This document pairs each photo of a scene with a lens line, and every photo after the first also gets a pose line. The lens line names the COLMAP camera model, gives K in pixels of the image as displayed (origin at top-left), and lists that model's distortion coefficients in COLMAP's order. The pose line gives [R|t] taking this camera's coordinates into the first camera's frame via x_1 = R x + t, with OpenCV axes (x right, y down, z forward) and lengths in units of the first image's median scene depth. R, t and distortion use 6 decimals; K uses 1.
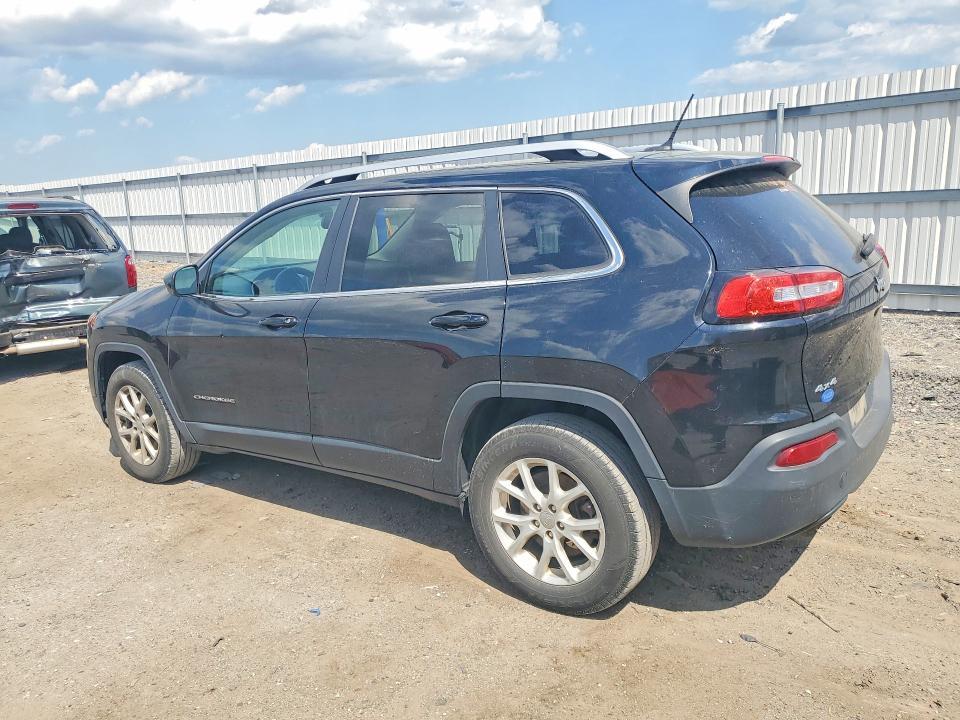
lens RADIAL K [[747.2, 0, 471.3], [0, 747.2, 348.9], [0, 0, 1]] dist [0.019893, 0.006093]
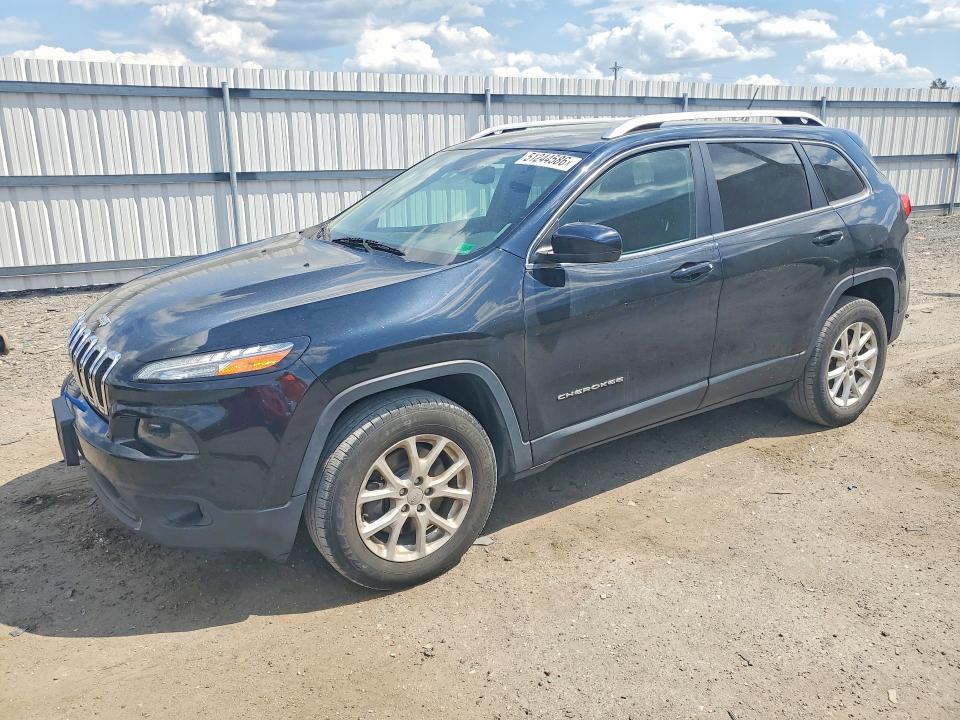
lens RADIAL K [[747.2, 0, 471.3], [0, 747.2, 348.9], [0, 0, 1]] dist [0.019893, 0.006093]
pose [[0.368987, -0.206956, 0.906100, -0.949606], [0.200357, 0.969685, 0.139889, -0.099972], [-0.907582, 0.129926, 0.399267, 0.669744]]
